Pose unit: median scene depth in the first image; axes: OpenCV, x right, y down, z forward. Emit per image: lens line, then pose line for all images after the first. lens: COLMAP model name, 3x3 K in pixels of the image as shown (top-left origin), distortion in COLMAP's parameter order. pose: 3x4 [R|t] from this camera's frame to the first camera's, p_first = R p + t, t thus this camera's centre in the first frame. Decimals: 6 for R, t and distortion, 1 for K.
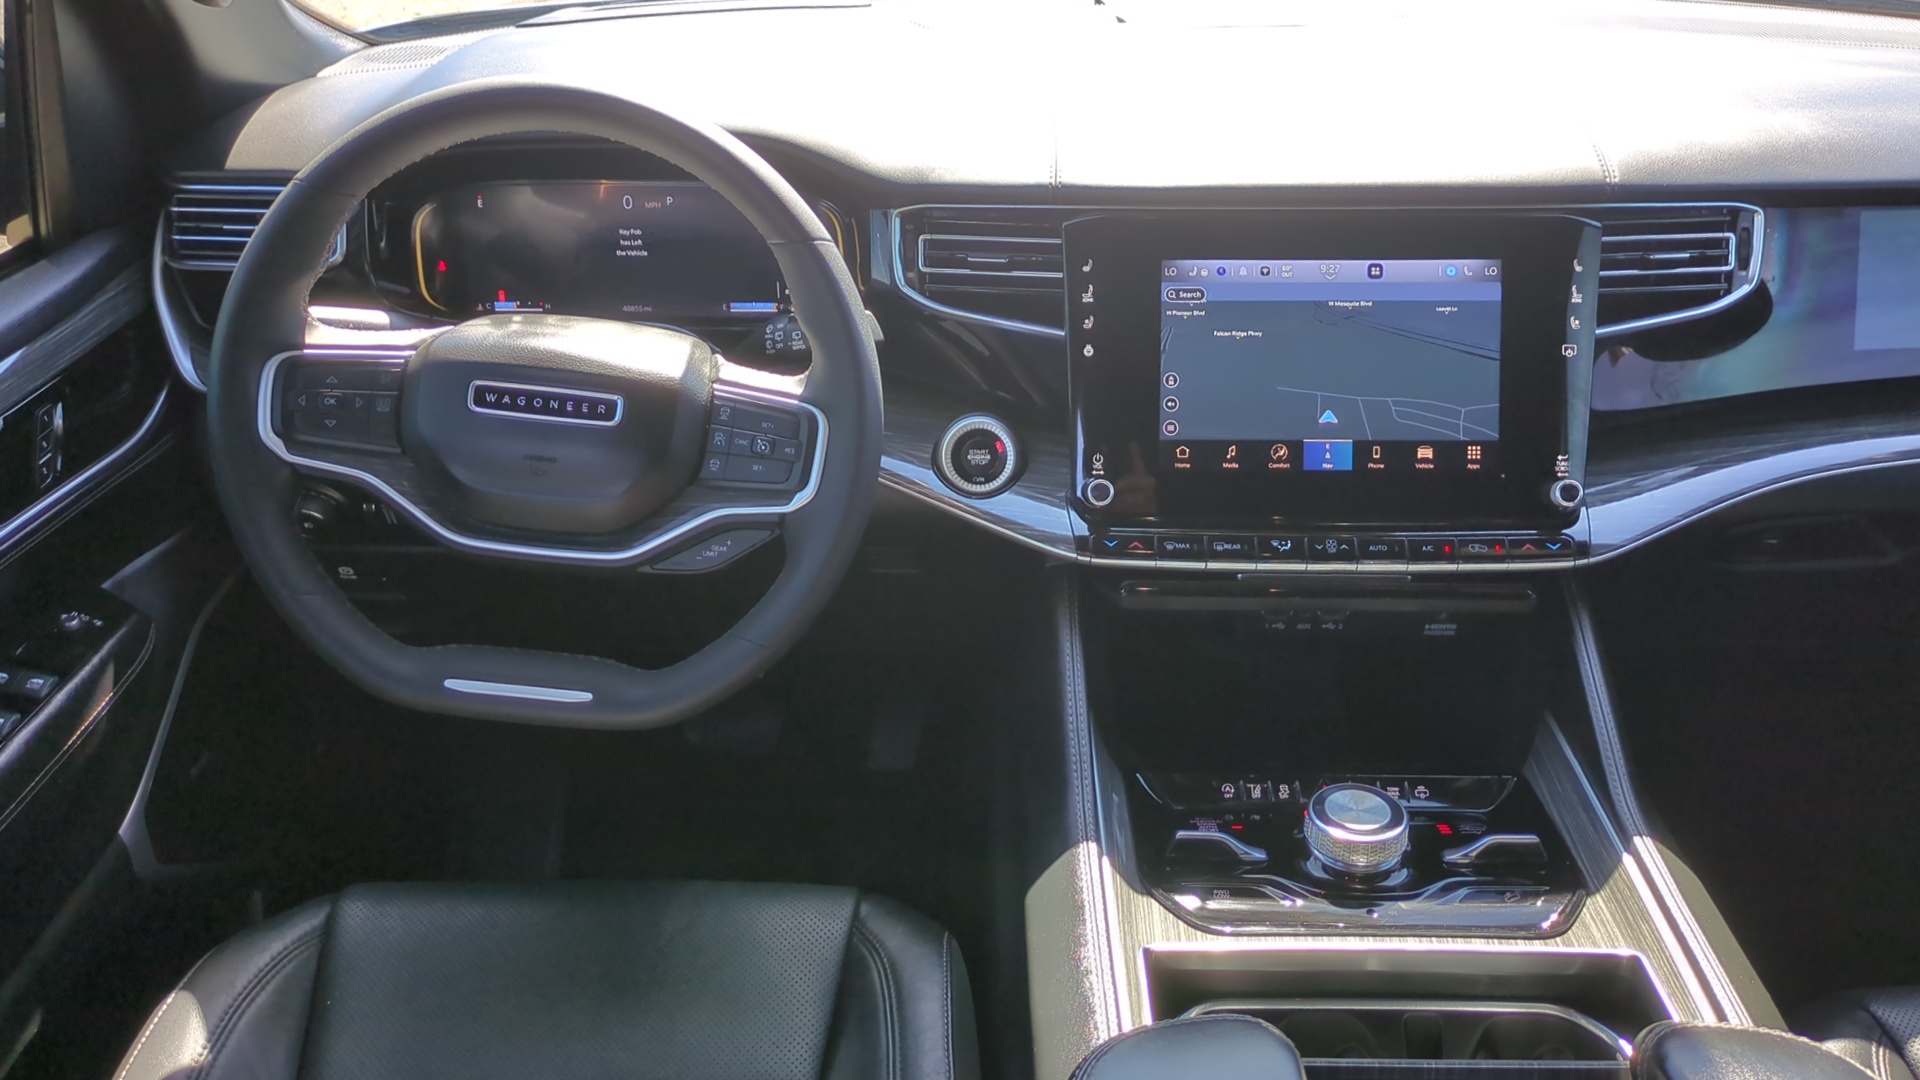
lens RADIAL K [[1654.7, 0, 955.1], [0, 1654.7, 577.6], [0, 0, 1]] dist [0.061354, -0.088985]
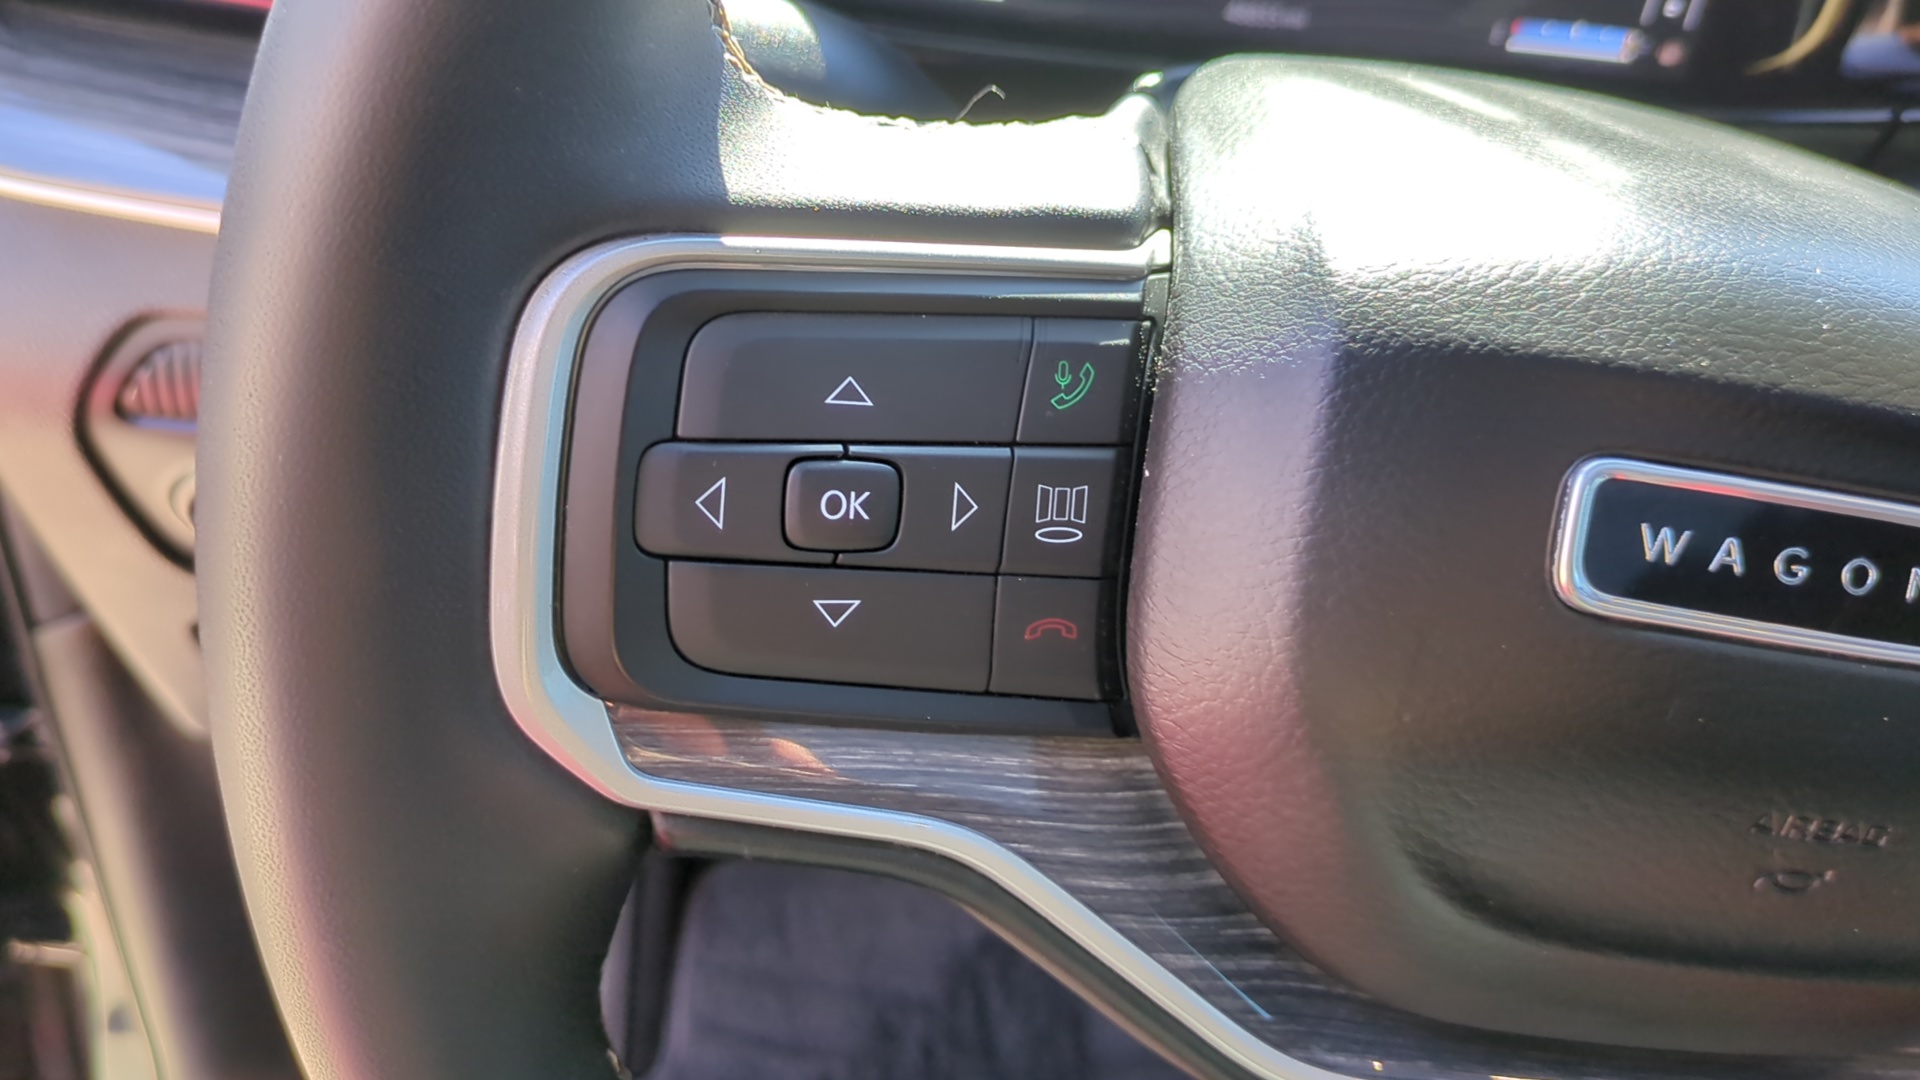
lens RADIAL K [[1654.7, 0, 976.2], [0, 1654.7, 556.0], [0, 0, 1]] dist [0.061354, -0.088985]
pose [[0.979481, 0.032633, 0.198876, -0.388345], [-0.070273, 0.980172, 0.185269, -0.134079], [-0.188887, -0.195443, 0.962353, 0.785460]]
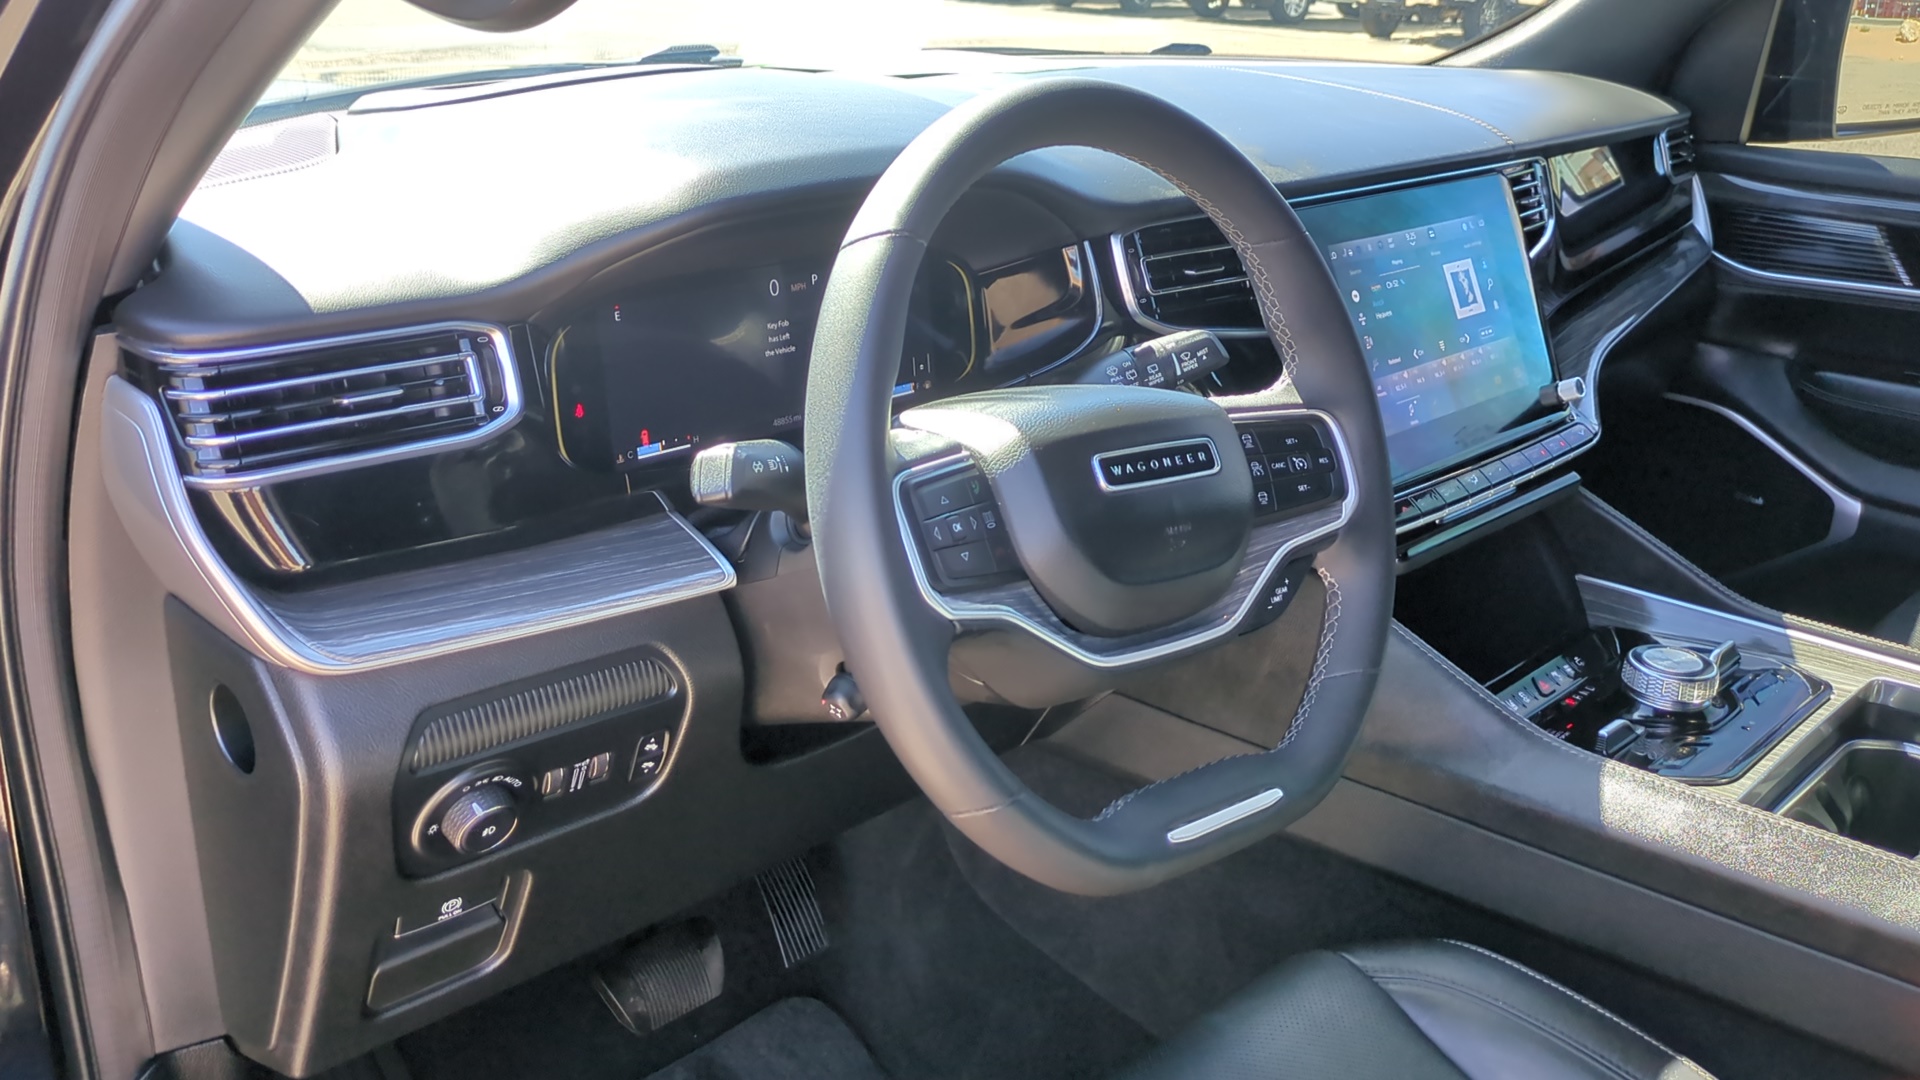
lens RADIAL K [[1654.7, 0, 977.4], [0, 1654.7, 544.8], [0, 0, 1]] dist [0.061354, -0.088985]
pose [[0.674349, -0.235575, 0.699827, -0.853668], [0.324964, 0.945712, 0.005211, -0.096773], [-0.663062, 0.223905, 0.714293, 0.467321]]
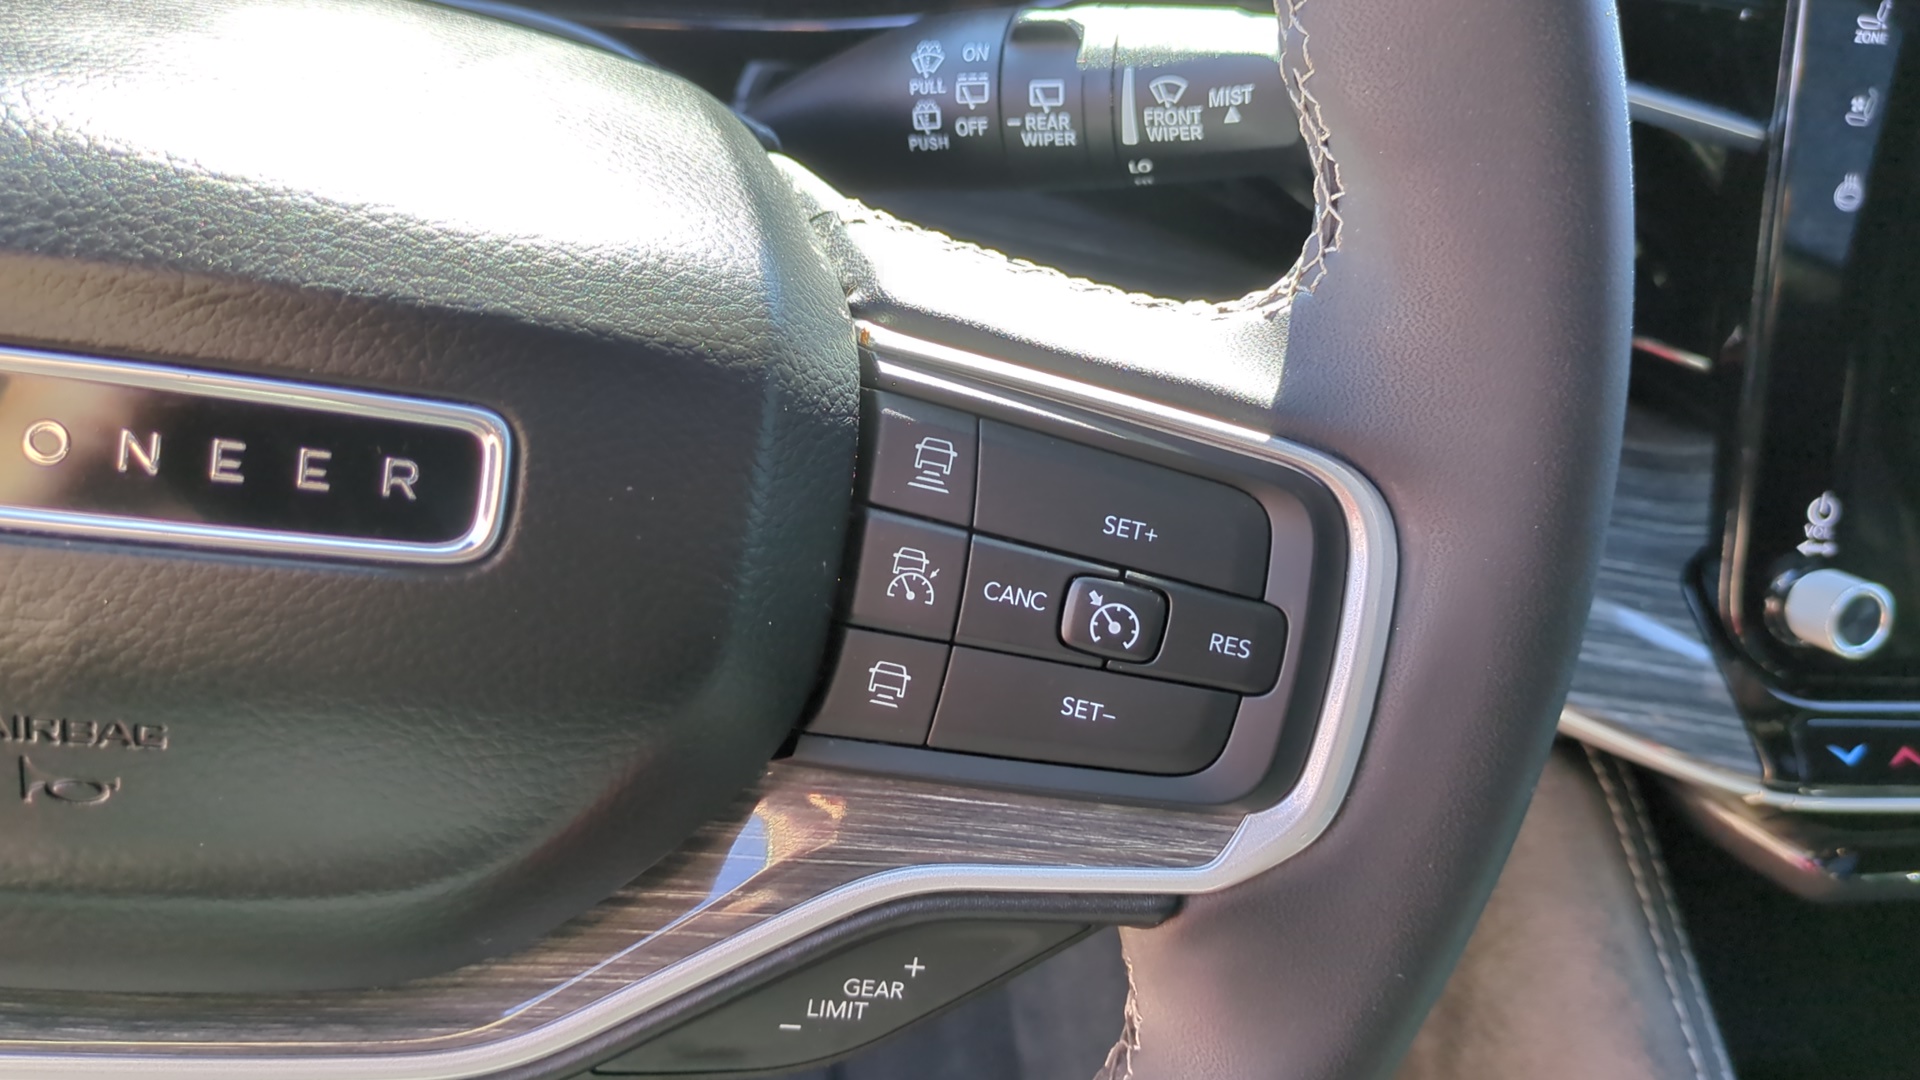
lens RADIAL K [[1654.7, 0, 961.1], [0, 1654.7, 544.6], [0, 0, 1]] dist [0.061354, -0.088985]
pose [[0.966183, -0.003435, 0.257835, -0.191791], [-0.042618, 0.984032, 0.172812, -0.125923], [-0.254312, -0.177957, 0.950609, 0.762948]]
